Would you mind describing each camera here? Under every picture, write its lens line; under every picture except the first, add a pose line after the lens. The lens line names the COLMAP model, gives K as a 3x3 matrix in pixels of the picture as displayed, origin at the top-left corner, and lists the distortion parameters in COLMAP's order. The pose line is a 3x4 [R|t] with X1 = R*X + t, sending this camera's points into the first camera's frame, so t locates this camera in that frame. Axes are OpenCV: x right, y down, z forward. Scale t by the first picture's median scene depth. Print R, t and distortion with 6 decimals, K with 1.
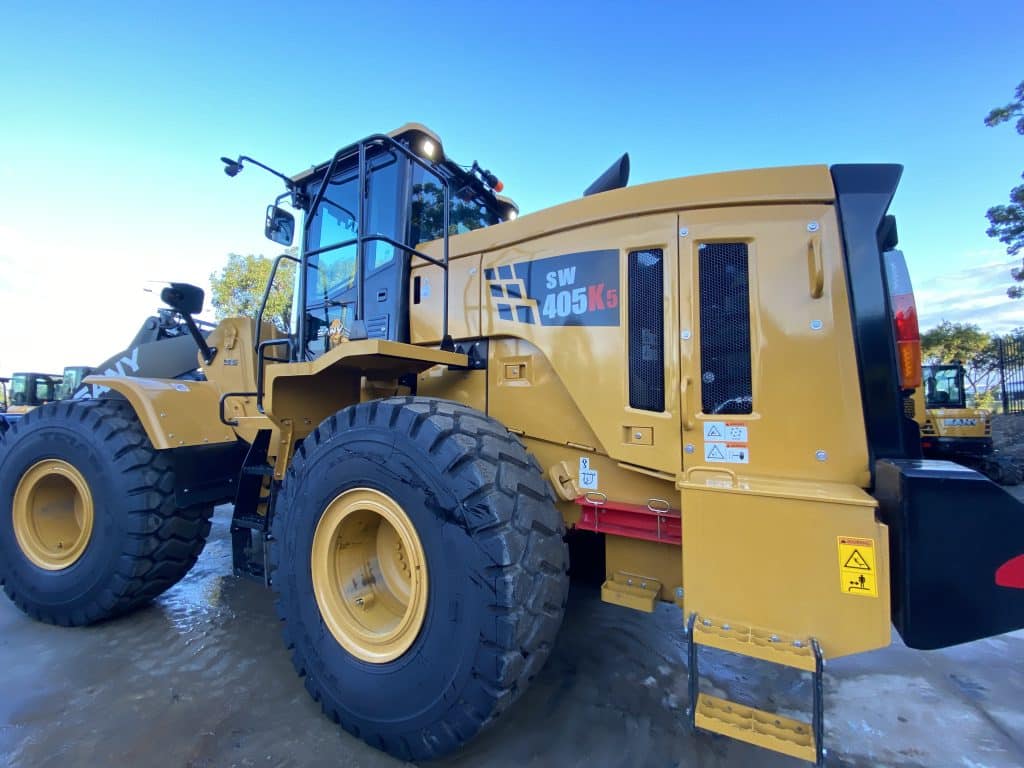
lens RADIAL K [[414.9, 0, 512.0], [0, 414.9, 384.0], [0, 0, 1]] dist [0.000148, -0.000068]
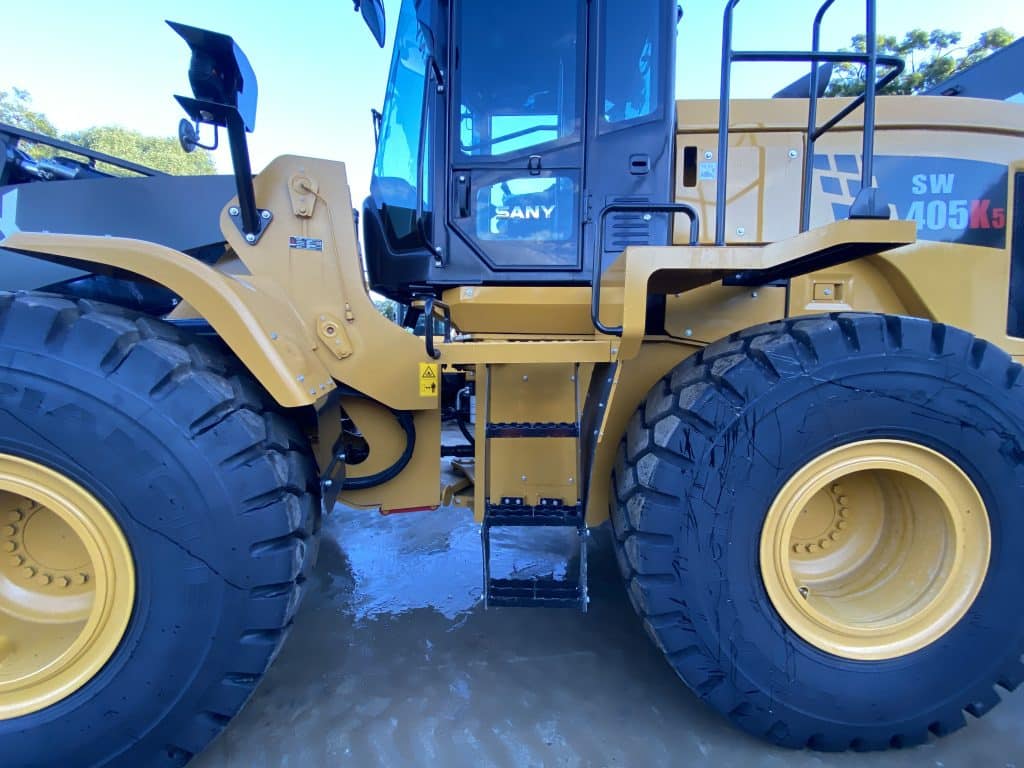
lens RADIAL K [[413.1, 0, 512.0], [0, 413.1, 384.0], [0, 0, 1]] dist [-0.000076, -0.015008]
pose [[0.895401, -0.027617, 0.444404, -1.041041], [-0.031756, 0.991572, 0.125604, 0.079441], [-0.444128, -0.126578, 0.886977, 0.590184]]
